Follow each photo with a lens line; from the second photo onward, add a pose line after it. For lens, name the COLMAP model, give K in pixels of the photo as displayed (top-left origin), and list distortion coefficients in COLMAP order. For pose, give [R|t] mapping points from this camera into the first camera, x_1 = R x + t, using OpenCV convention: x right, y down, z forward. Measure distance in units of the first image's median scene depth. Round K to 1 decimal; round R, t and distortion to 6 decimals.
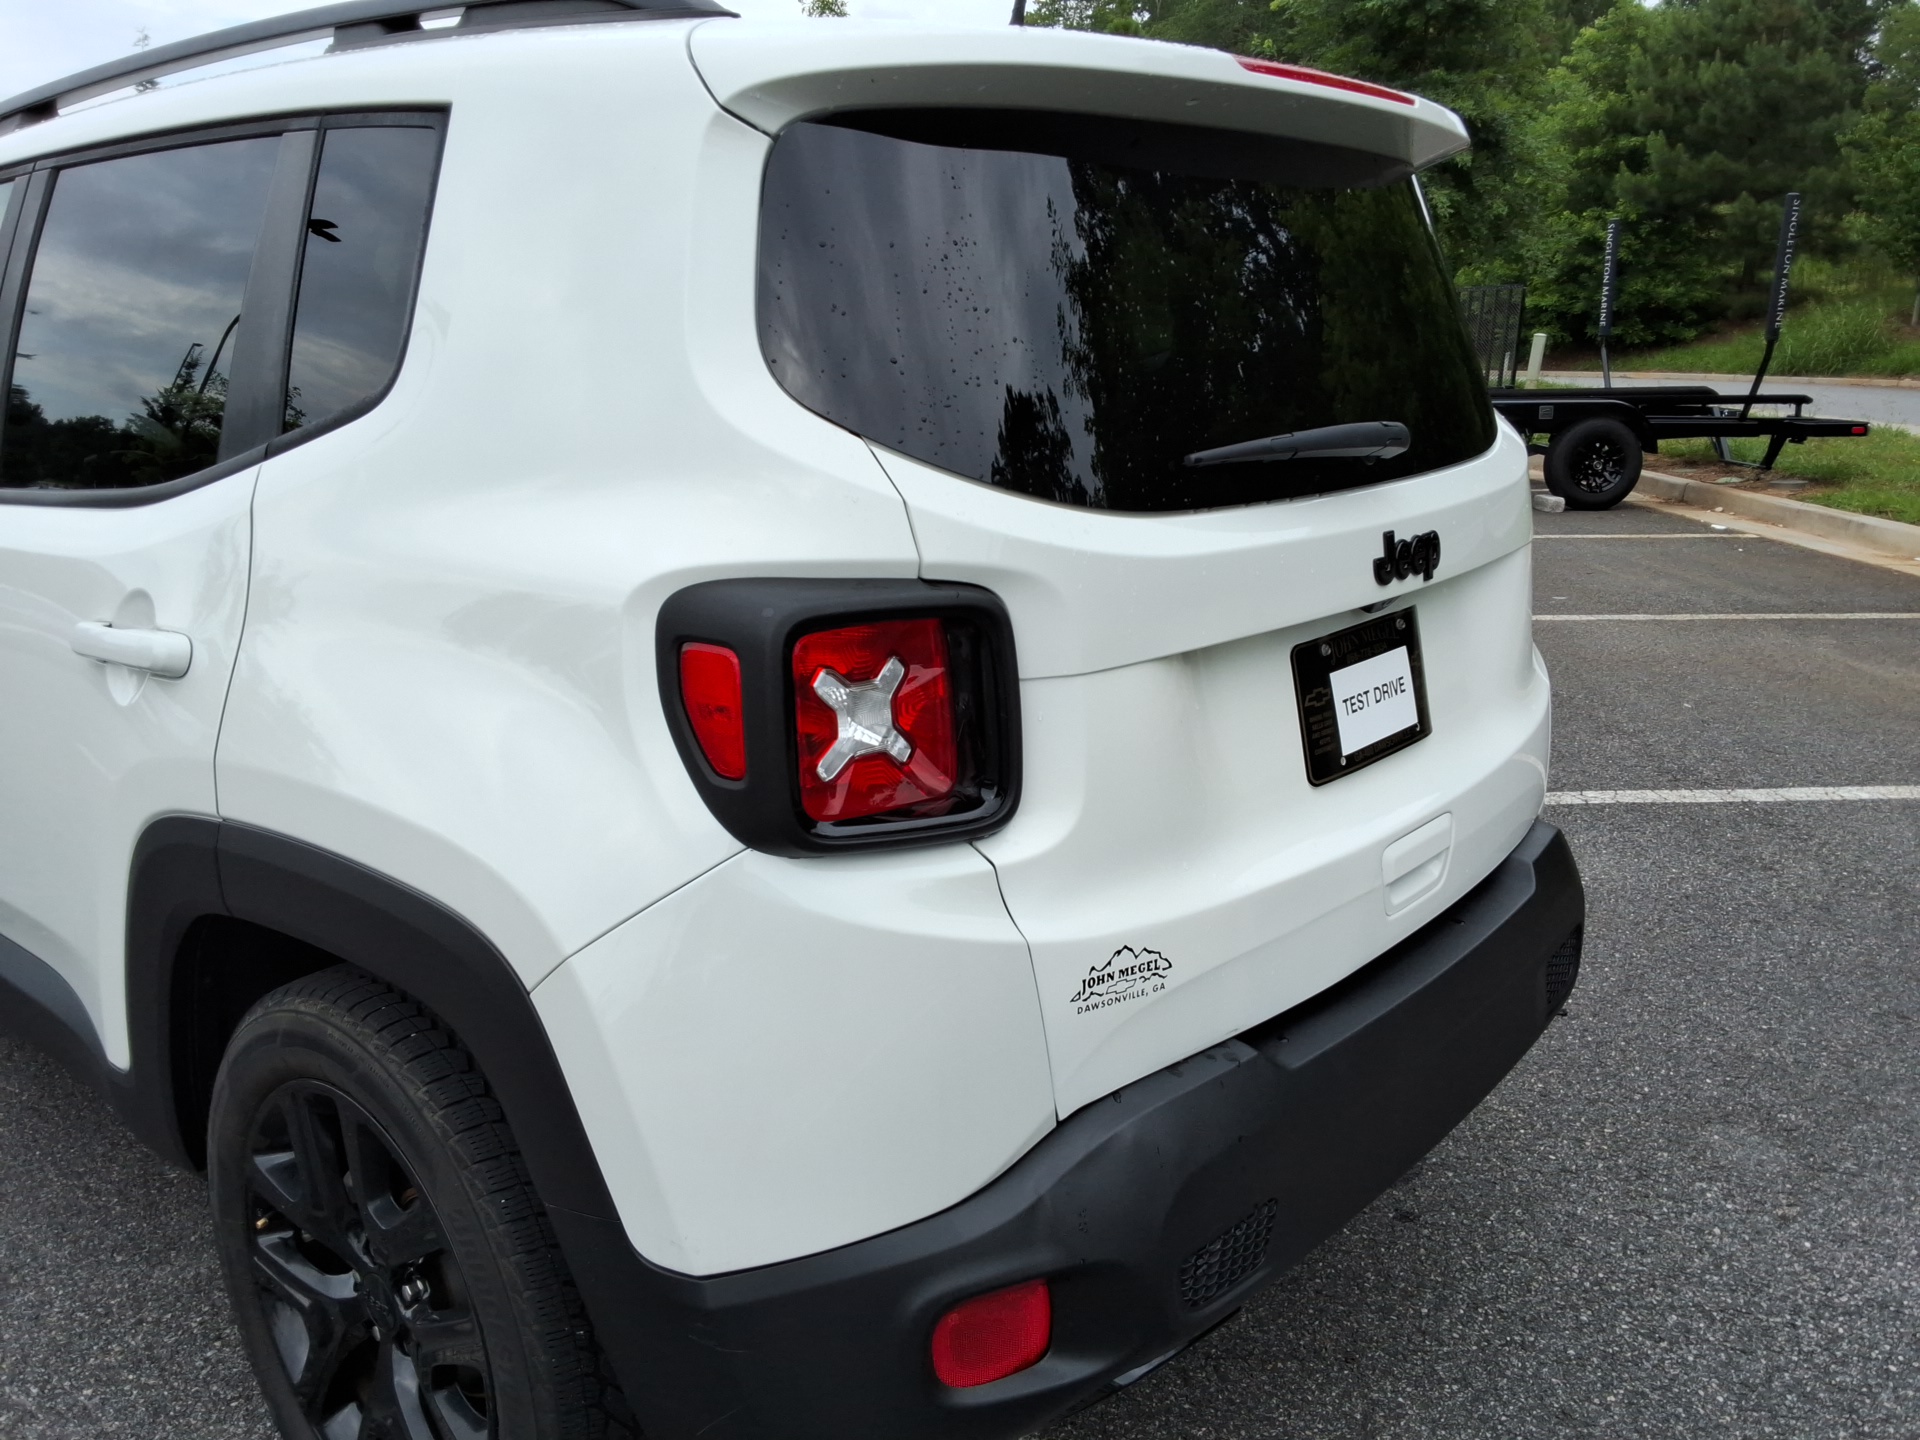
lens RADIAL K [[1538.2, 0, 974.1], [0, 1538.2, 704.1], [0, 0, 1]] dist [0.099467, -0.150949]
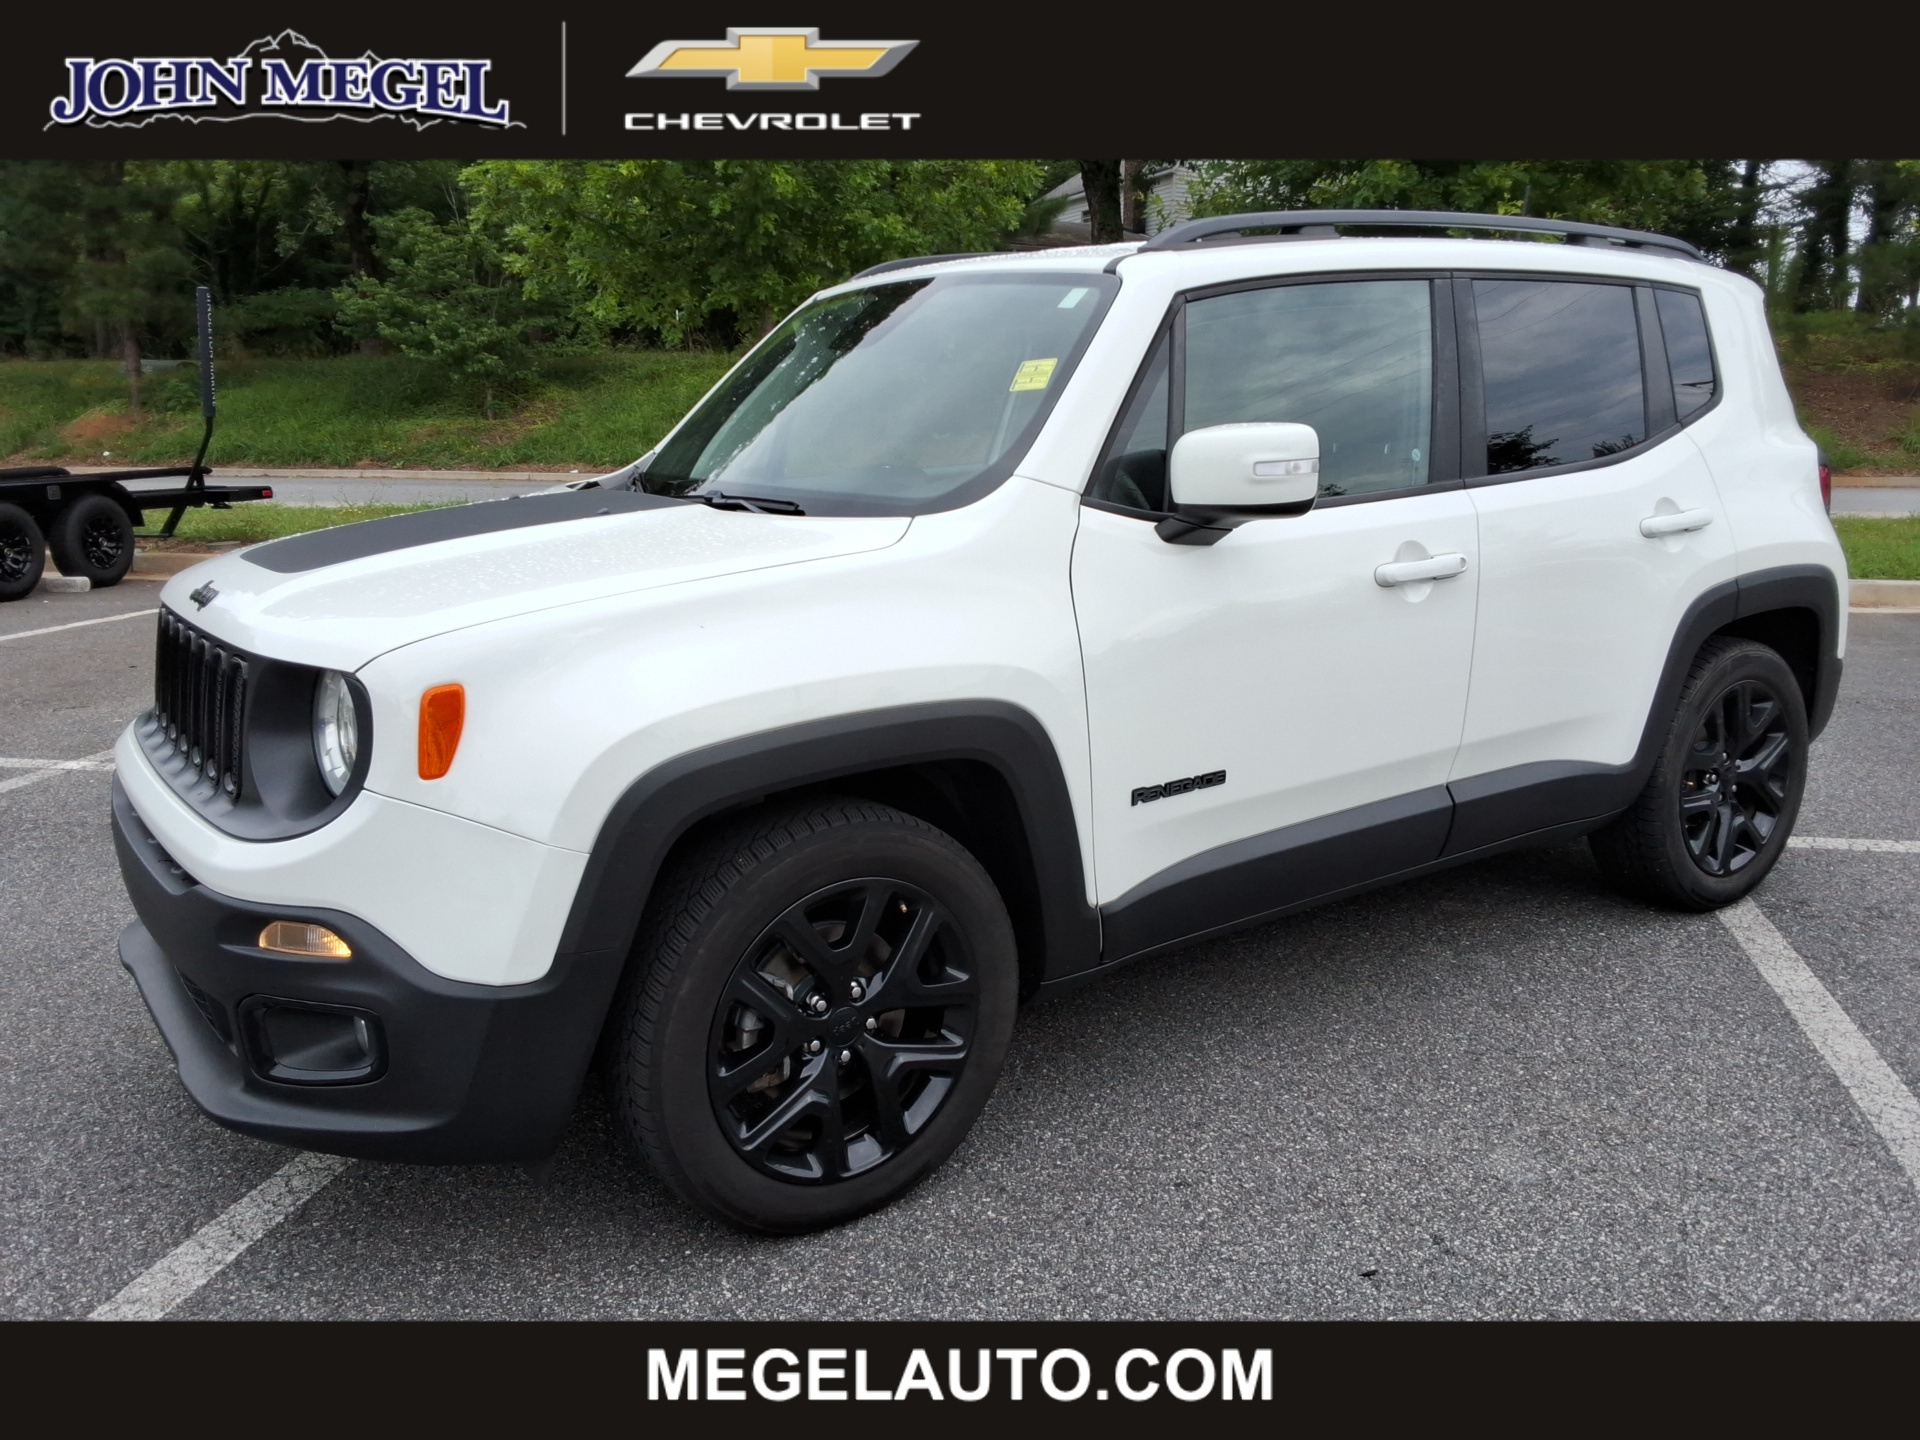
lens RADIAL K [[1536.0, 0, 973.9], [0, 1536.0, 707.8], [0, 0, 1]] dist [0.113569, -0.185277]
pose [[0.259212, -0.190936, 0.946759, -0.238630], [0.240175, 0.962214, 0.128296, -0.024873], [-0.935481, 0.194132, 0.295276, 0.110567]]
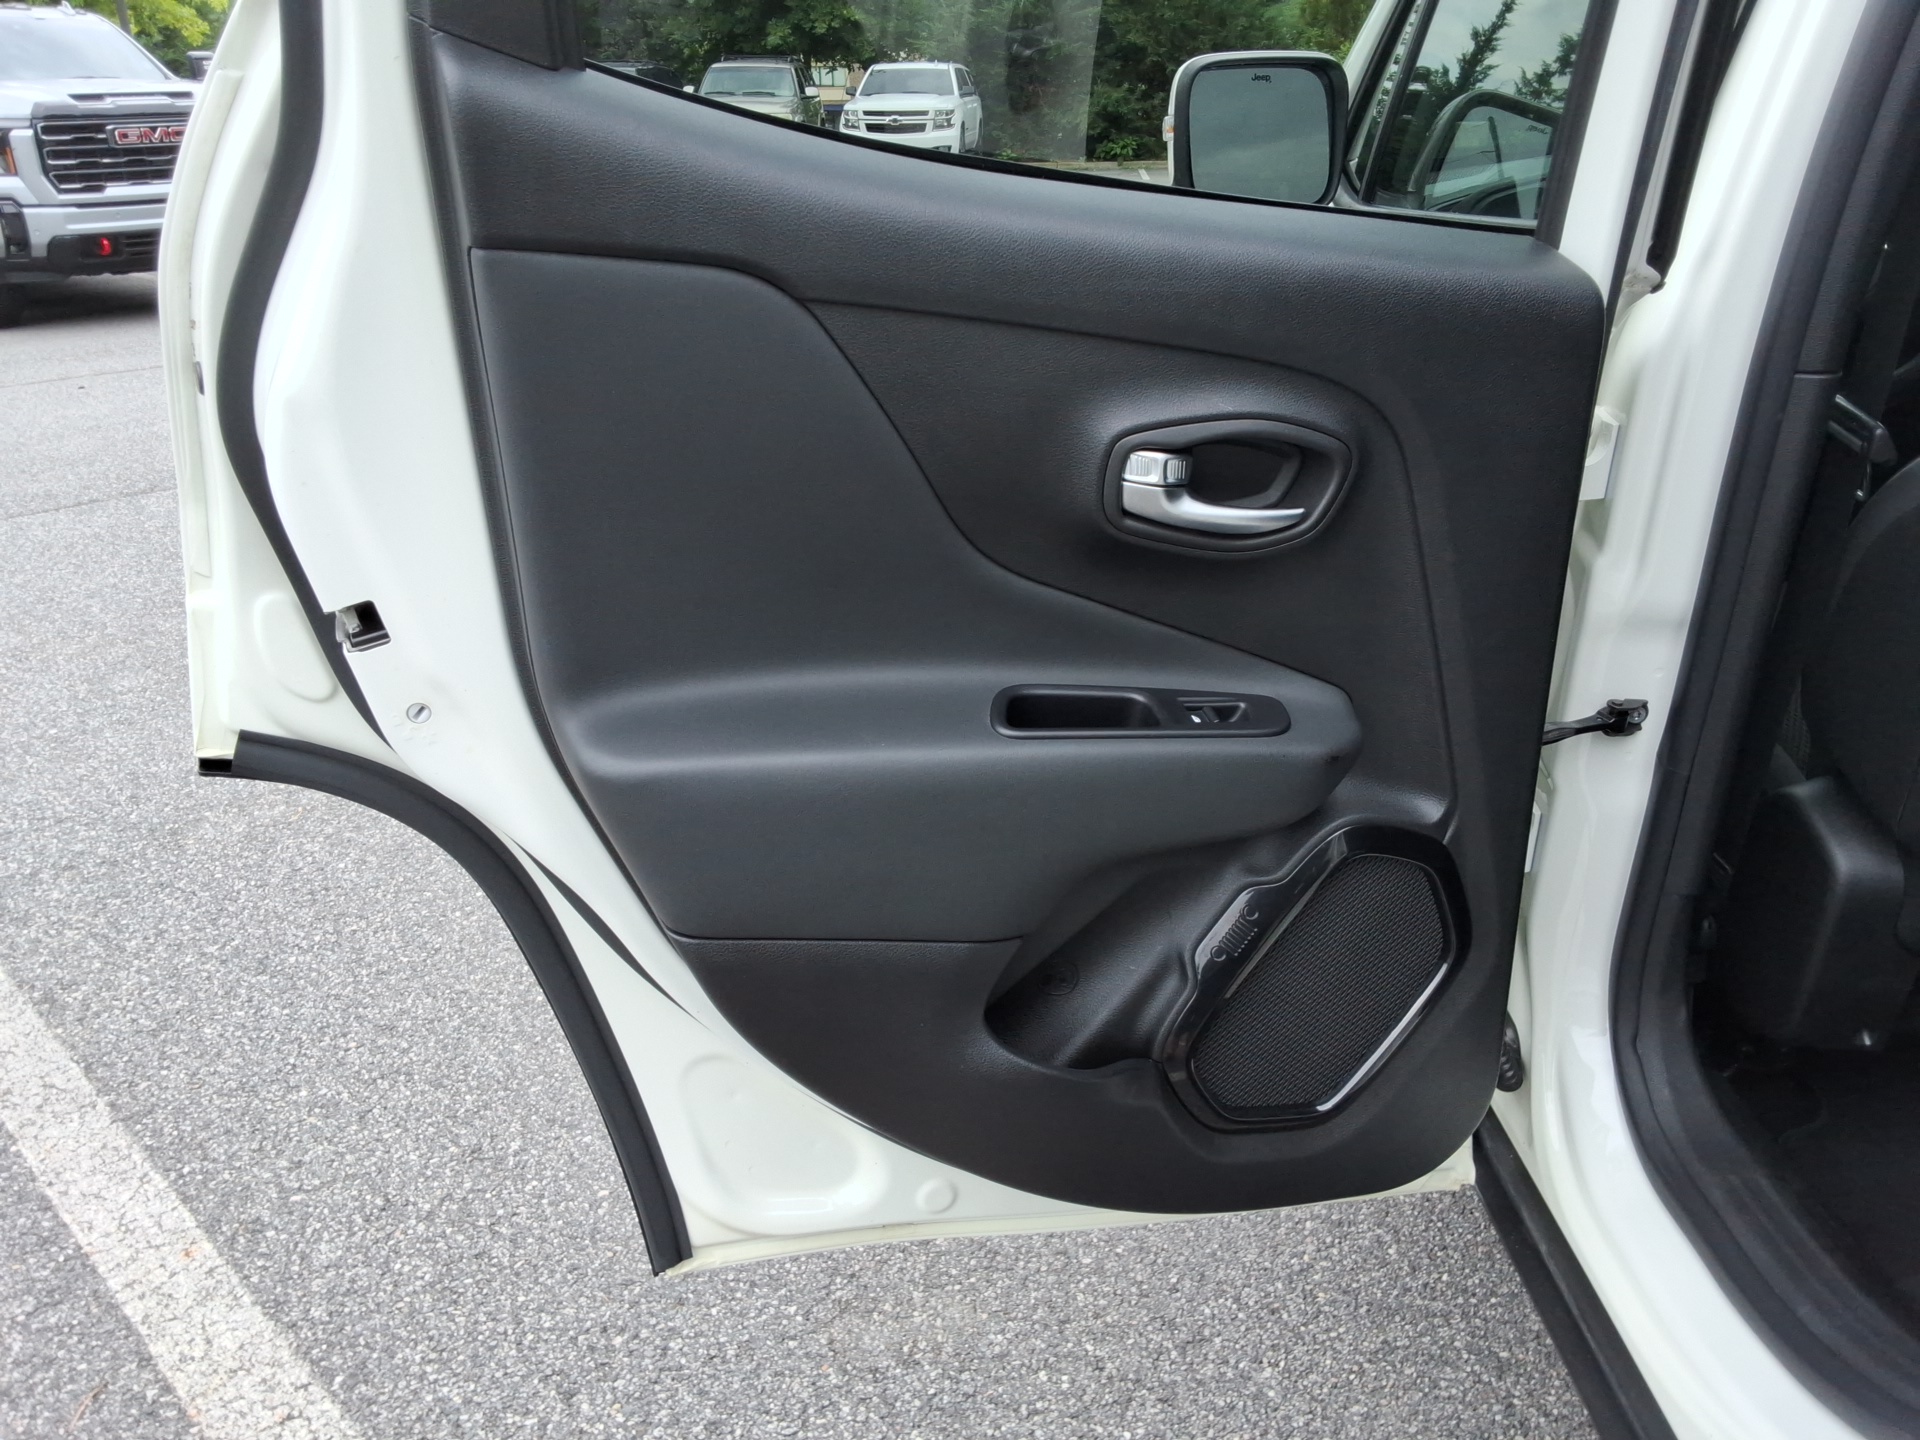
lens RADIAL K [[1538.2, 0, 974.1], [0, 1538.2, 704.1], [0, 0, 1]] dist [0.099467, -0.150949]
pose [[0.658454, 0.257171, -0.707320, -0.042601], [-0.154678, 0.965987, 0.207227, -0.006610], [0.736555, -0.027043, 0.675837, 0.053897]]
